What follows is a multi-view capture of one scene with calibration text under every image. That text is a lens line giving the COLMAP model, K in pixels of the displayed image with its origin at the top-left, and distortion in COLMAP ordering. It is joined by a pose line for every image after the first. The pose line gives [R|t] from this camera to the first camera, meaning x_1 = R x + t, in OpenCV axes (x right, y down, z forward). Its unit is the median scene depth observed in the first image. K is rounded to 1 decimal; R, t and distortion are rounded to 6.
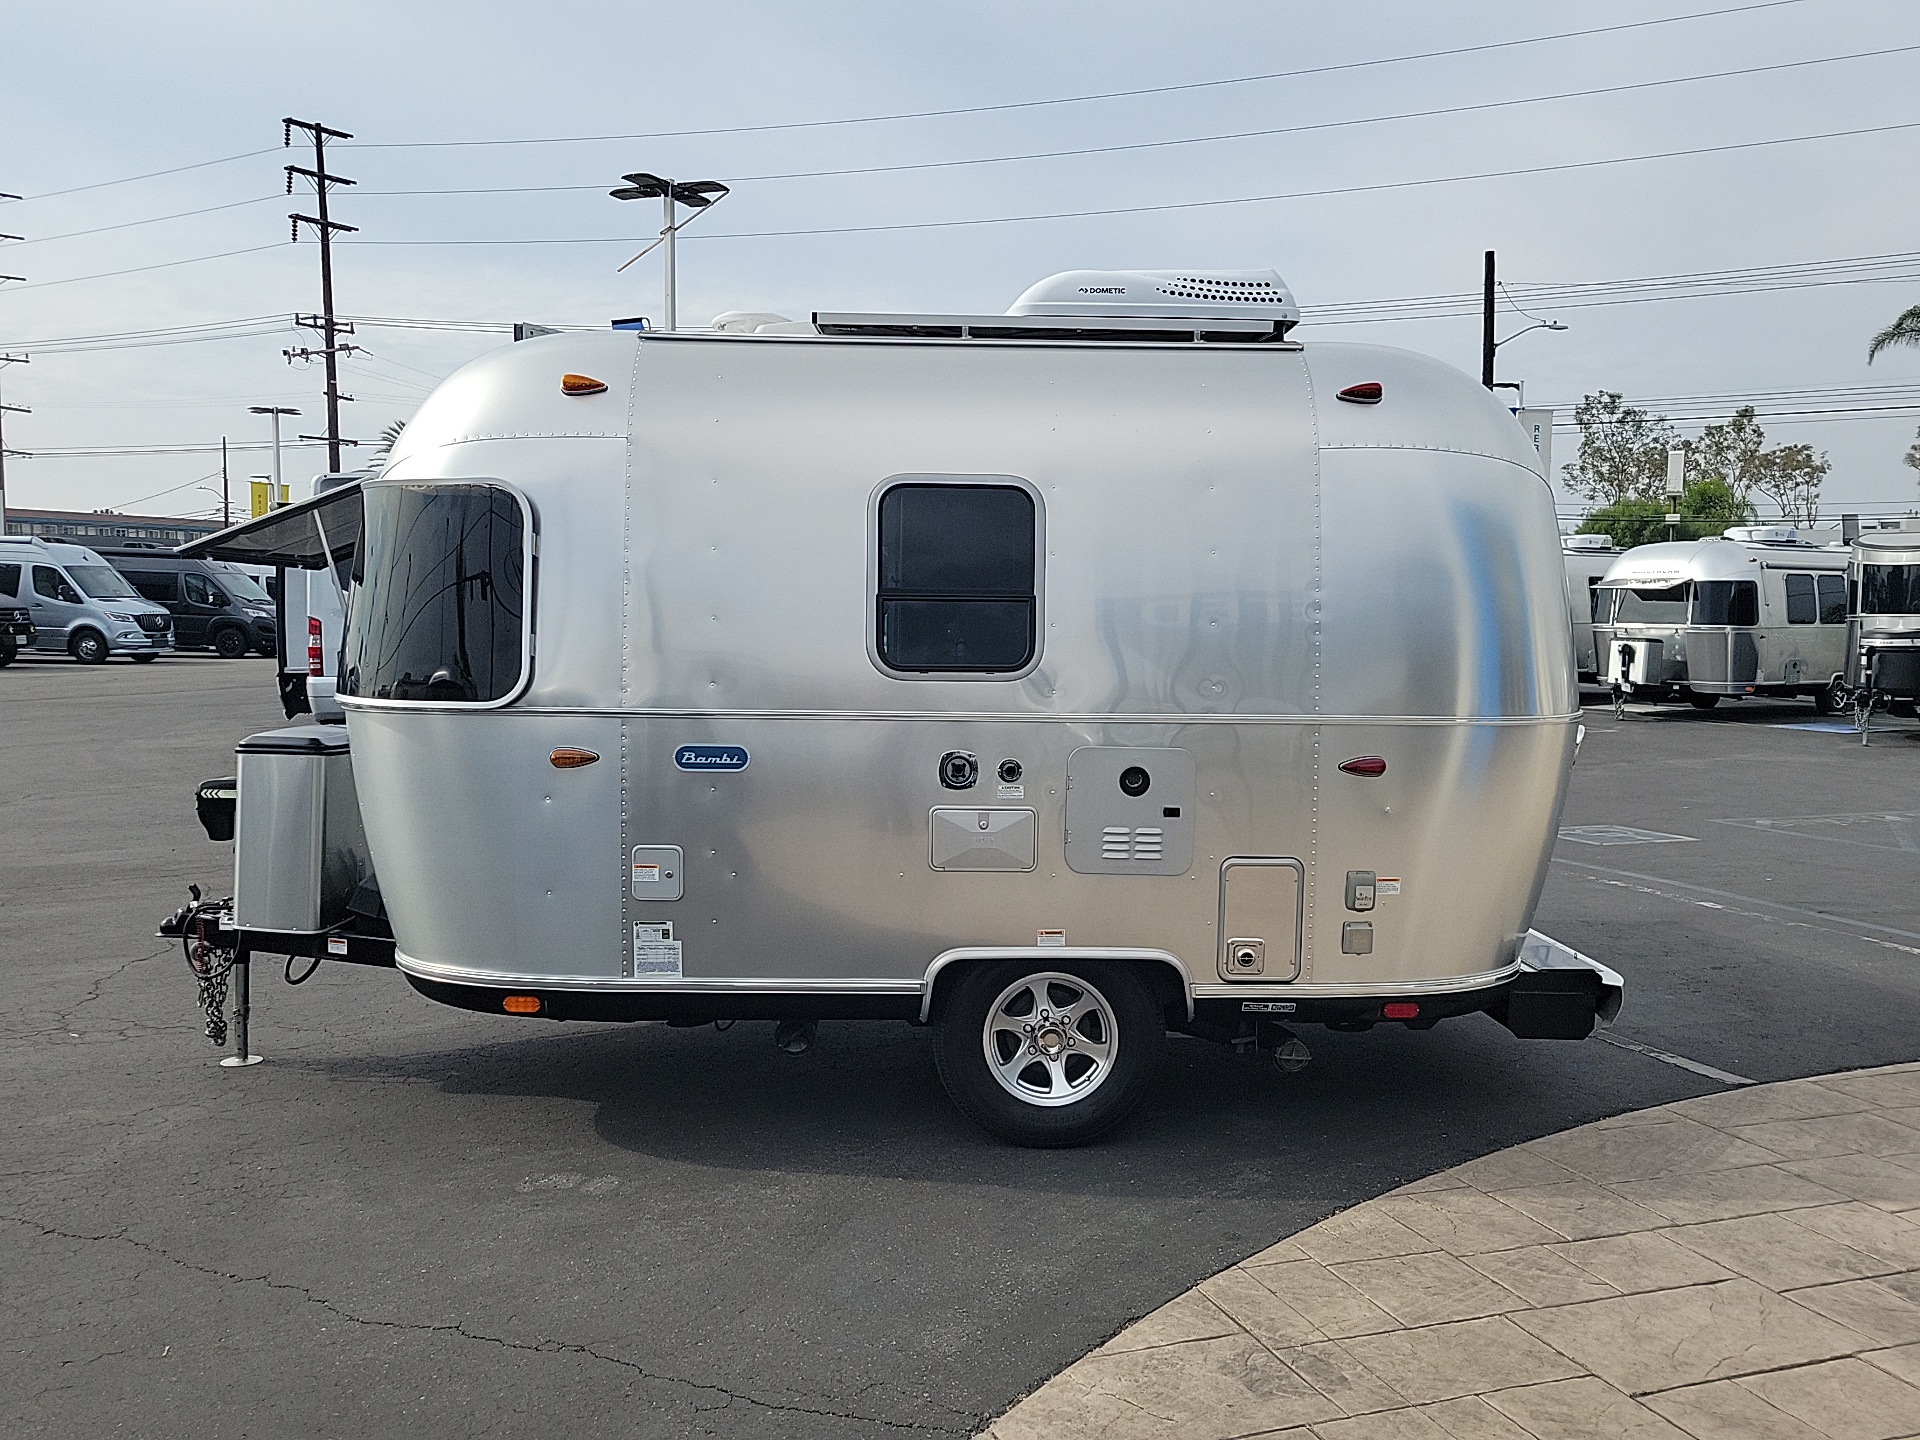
lens RADIAL K [[1617.0, 0, 954.9], [0, 1617.0, 723.0], [0, 0, 1]] dist [0.047800, -0.003755]
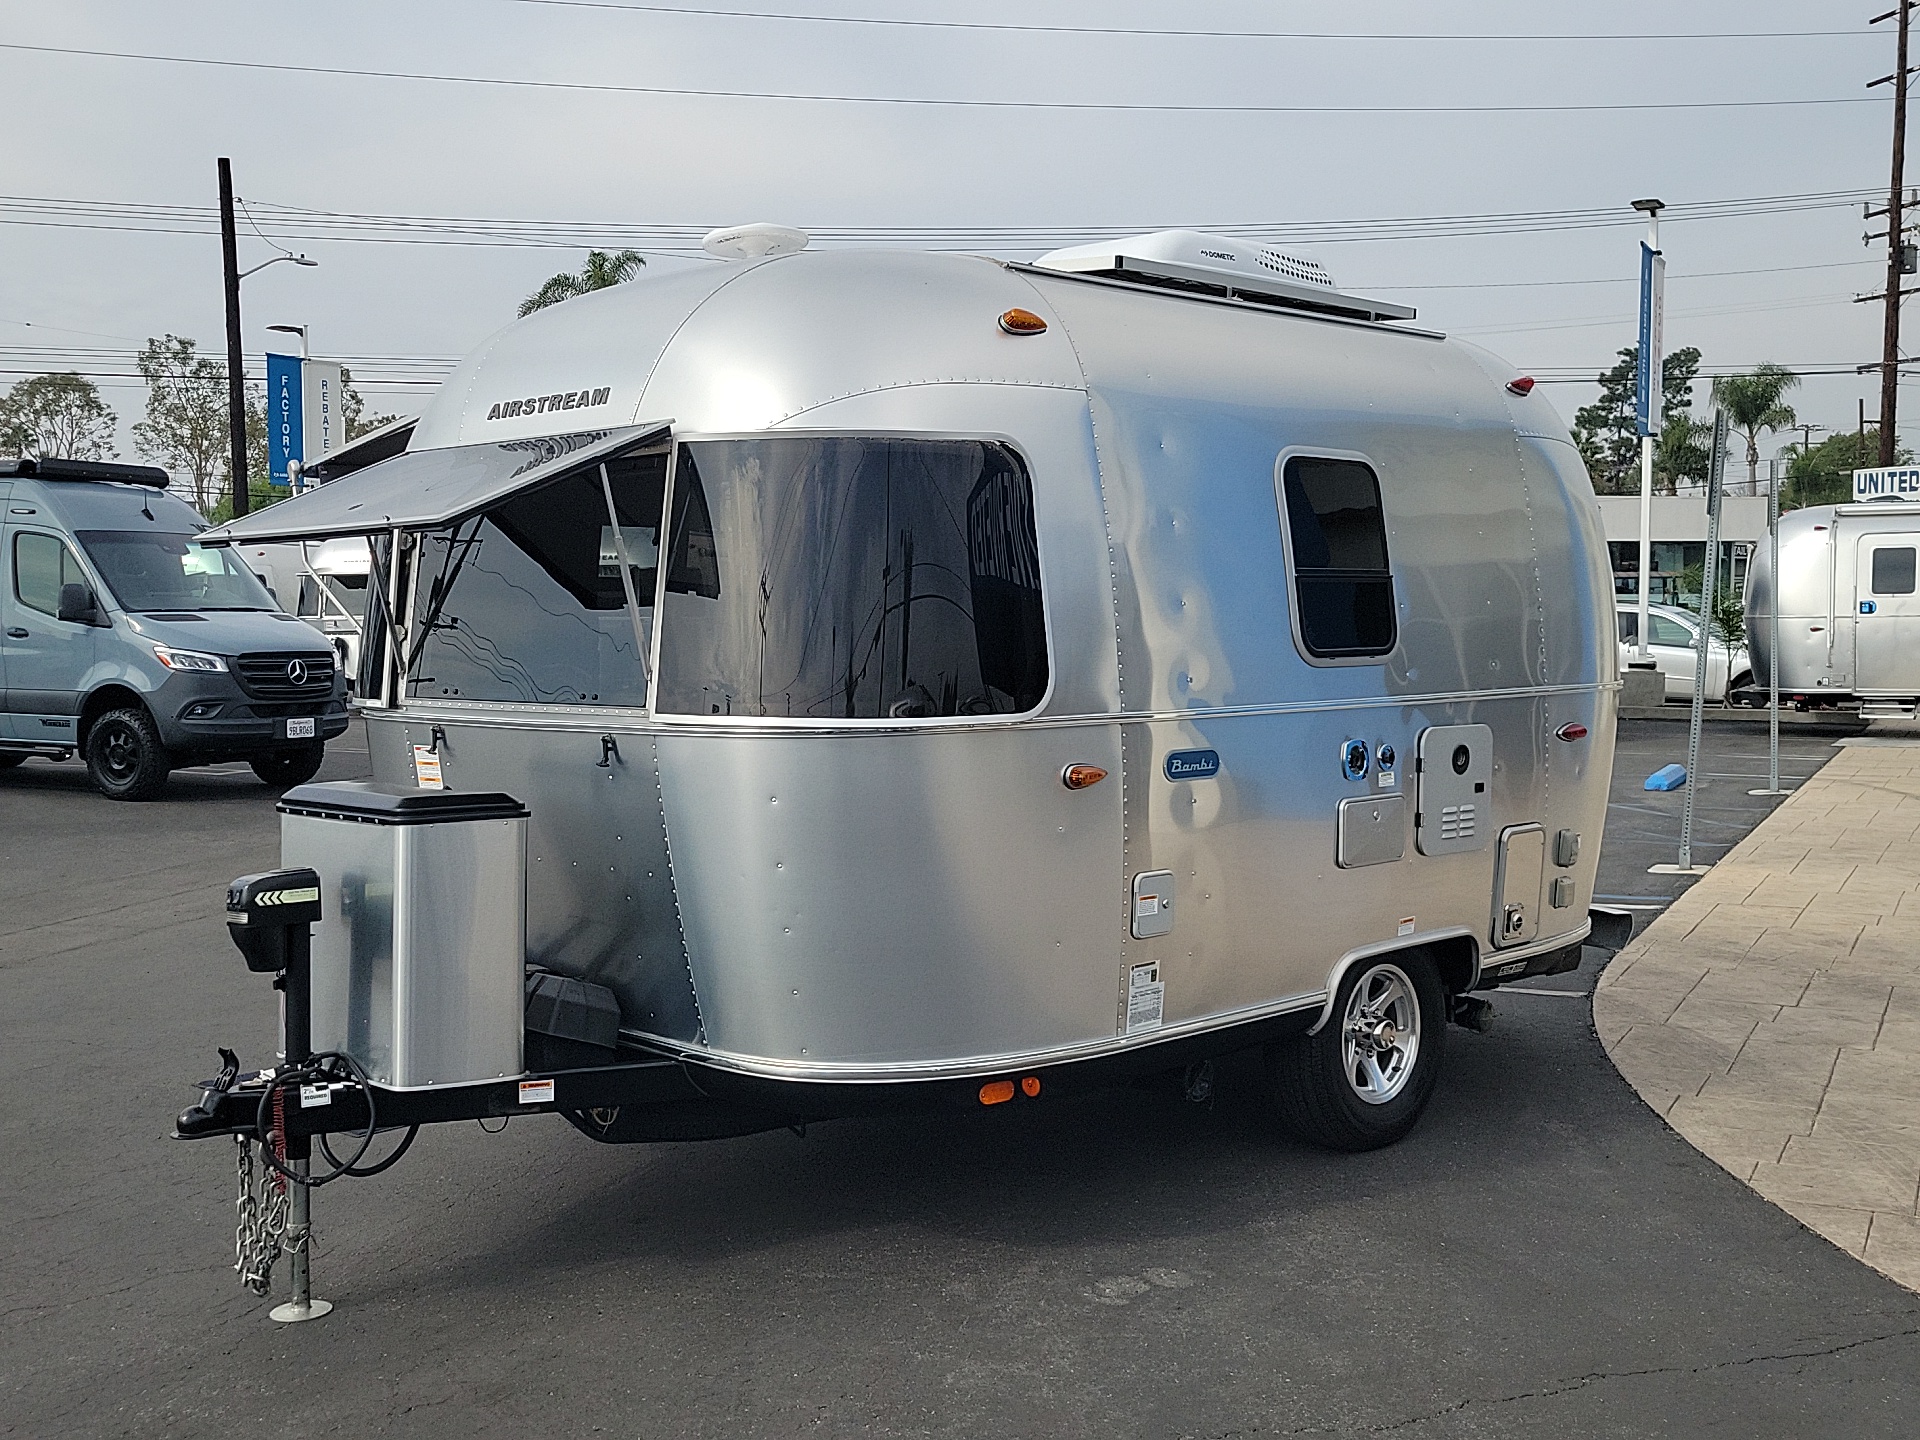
lens RADIAL K [[2017.2, 0, 955.5], [0, 2017.2, 717.4], [0, 0, 1]] dist [0.037716, 0.000000]
pose [[0.736369, -0.053419, 0.674468, -0.830938], [0.063107, 0.997955, 0.010141, -0.019480], [-0.673631, 0.035097, 0.738234, 0.242927]]
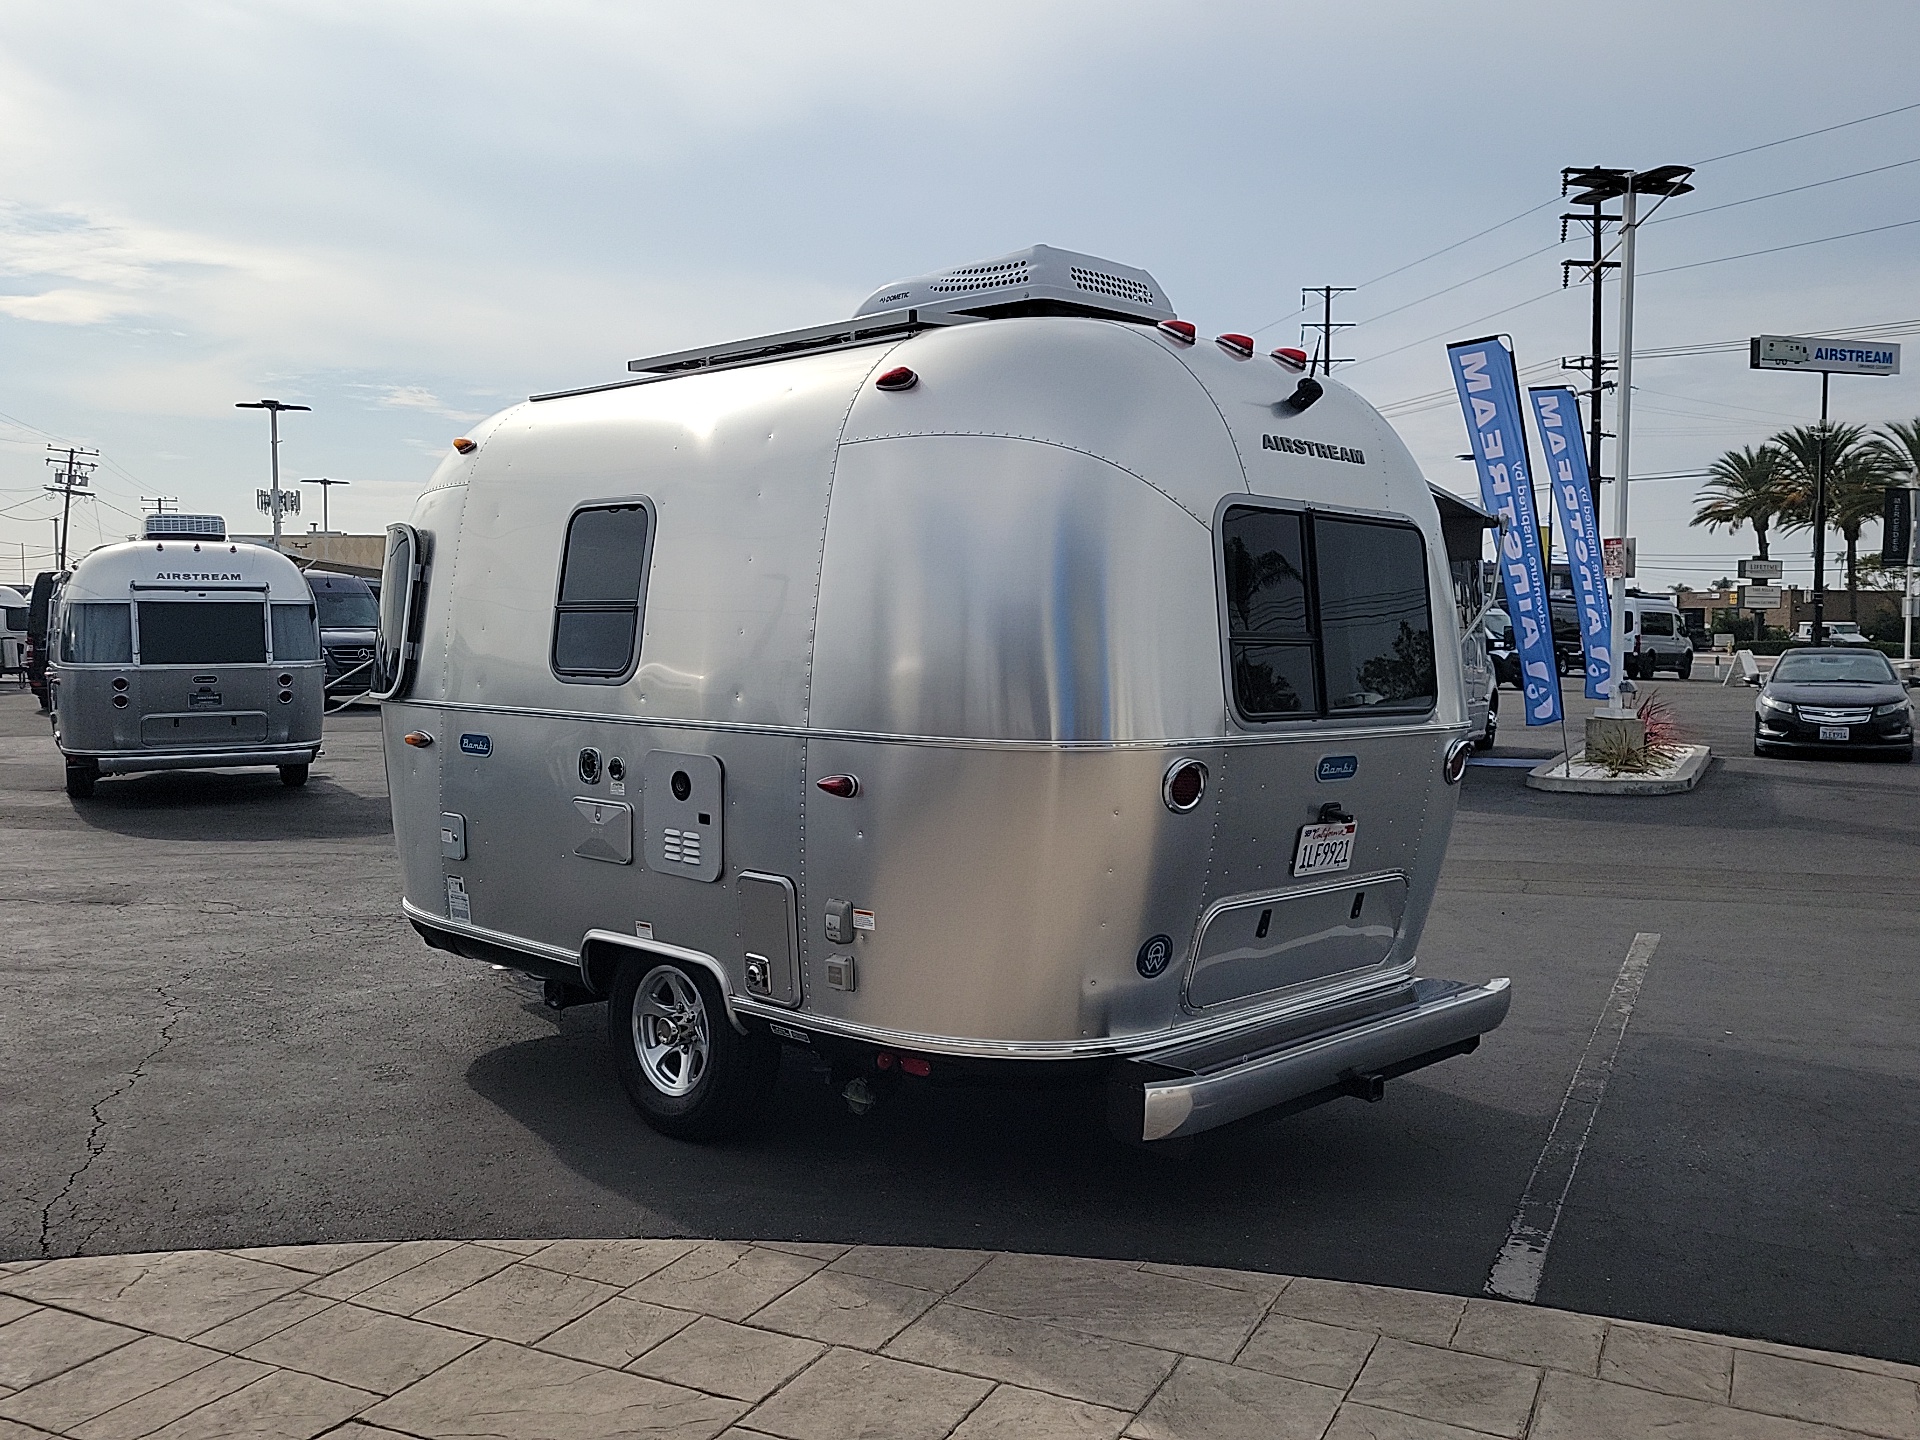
lens RADIAL K [[1617.0, 0, 959.2], [0, 1617.0, 721.9], [0, 0, 1]] dist [0.047800, -0.003755]
pose [[0.701606, 0.035148, -0.711698, 0.826139], [-0.053106, 0.998584, -0.003037, -0.008863], [0.710583, 0.039926, 0.702479, 0.348244]]
